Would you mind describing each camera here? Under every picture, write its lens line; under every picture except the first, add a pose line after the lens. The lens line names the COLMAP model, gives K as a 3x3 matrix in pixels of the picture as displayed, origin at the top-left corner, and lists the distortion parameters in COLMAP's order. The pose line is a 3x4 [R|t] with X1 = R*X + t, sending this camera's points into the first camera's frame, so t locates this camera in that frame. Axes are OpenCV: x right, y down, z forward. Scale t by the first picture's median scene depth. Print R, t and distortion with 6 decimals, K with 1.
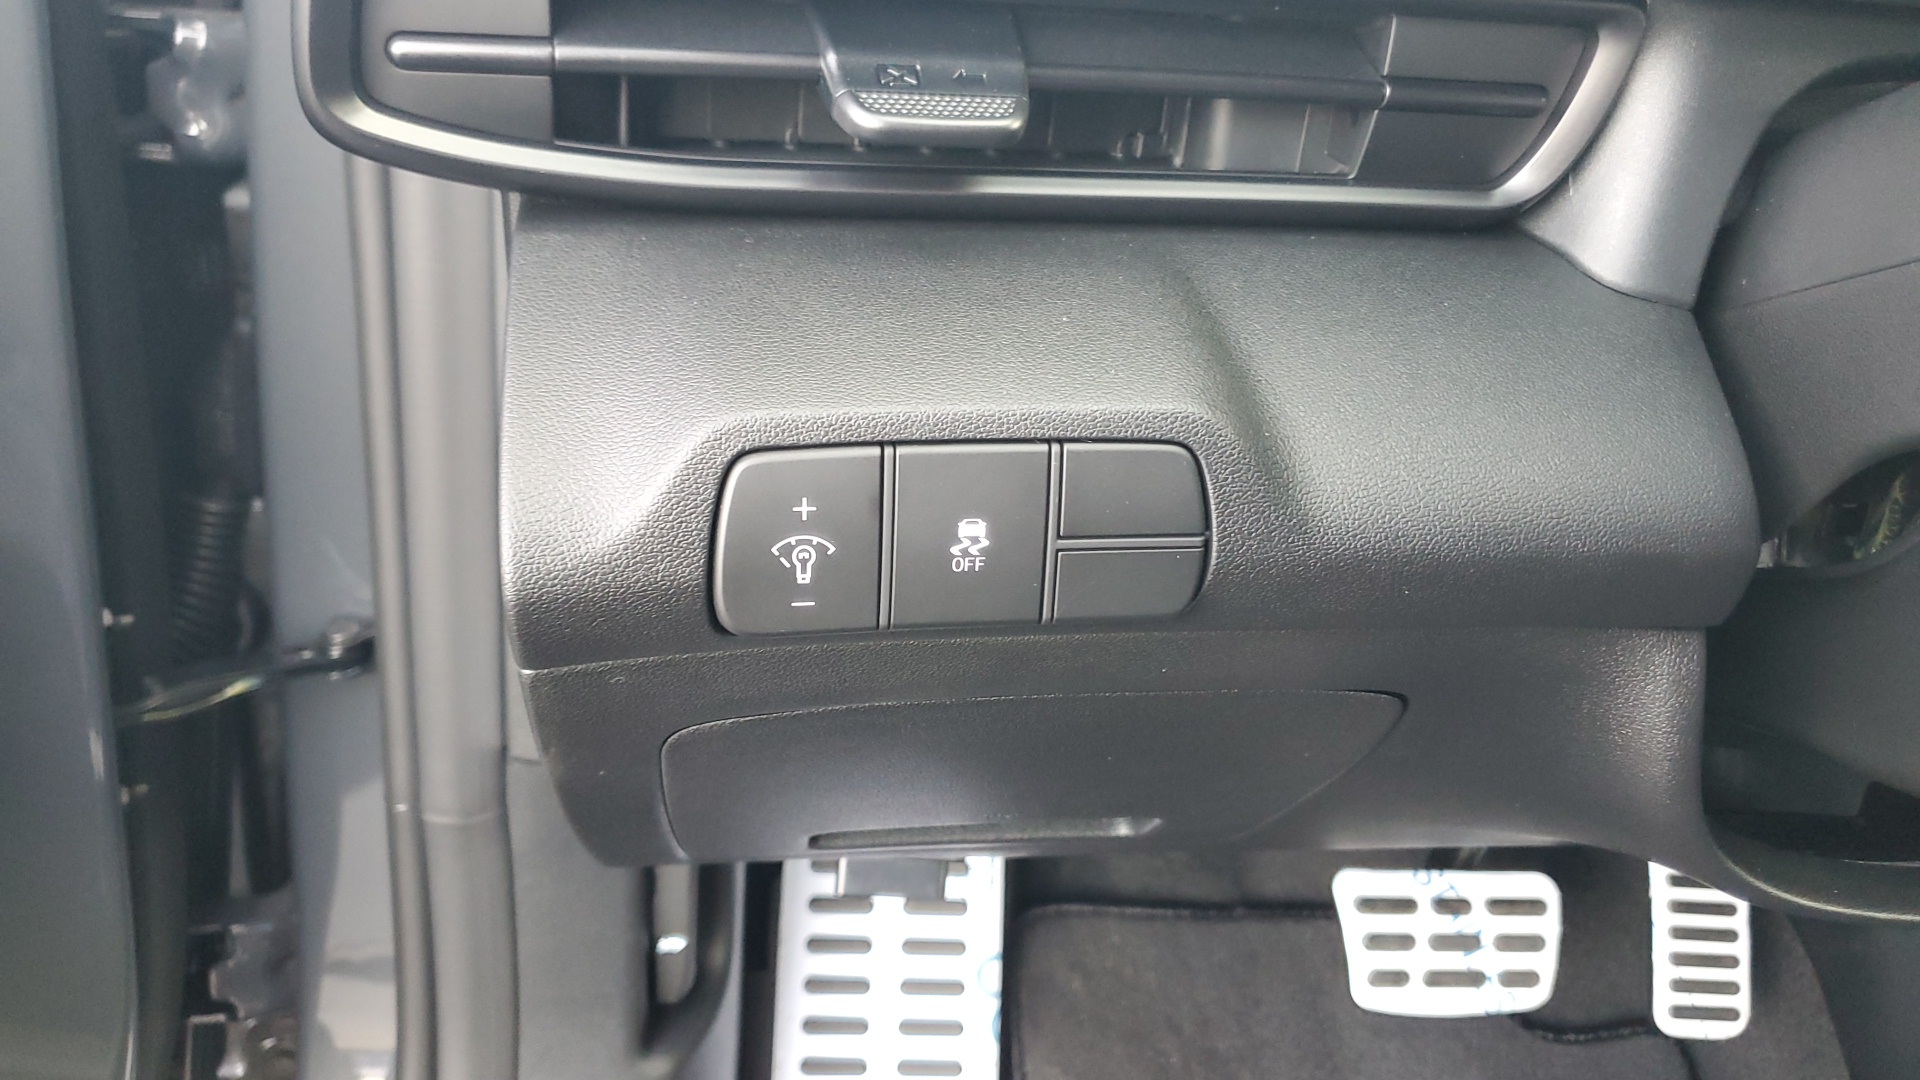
lens RADIAL K [[1516.0, 0, 972.9], [0, 1516.0, 567.7], [0, 0, 1]] dist [-0.003338, -0.003321]
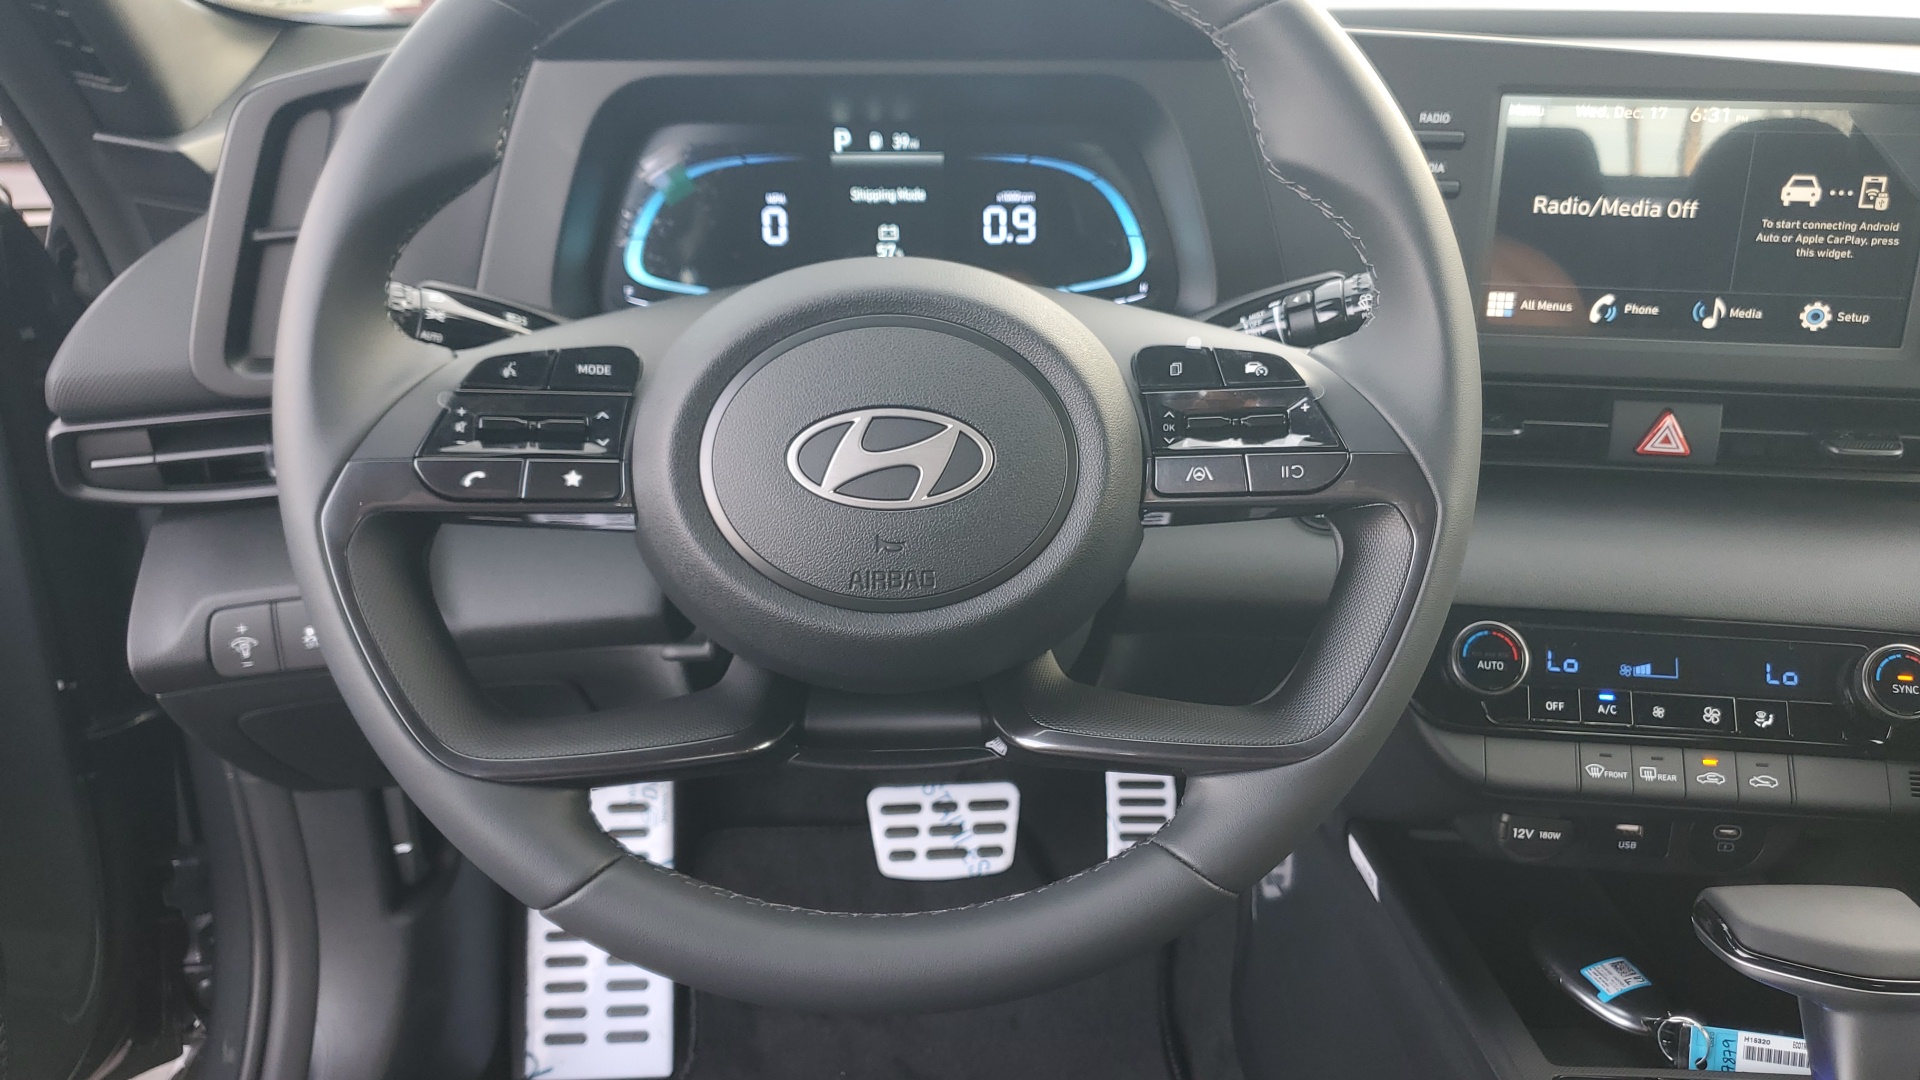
lens RADIAL K [[1502.6, 0, 985.0], [0, 1502.6, 535.3], [0, 0, 1]] dist [-0.000925, 0.001416]
pose [[0.995542, -0.075565, -0.056445, 0.467954], [0.074304, 0.996944, -0.024111, -0.014544], [0.058095, 0.019809, 0.998115, -0.546104]]
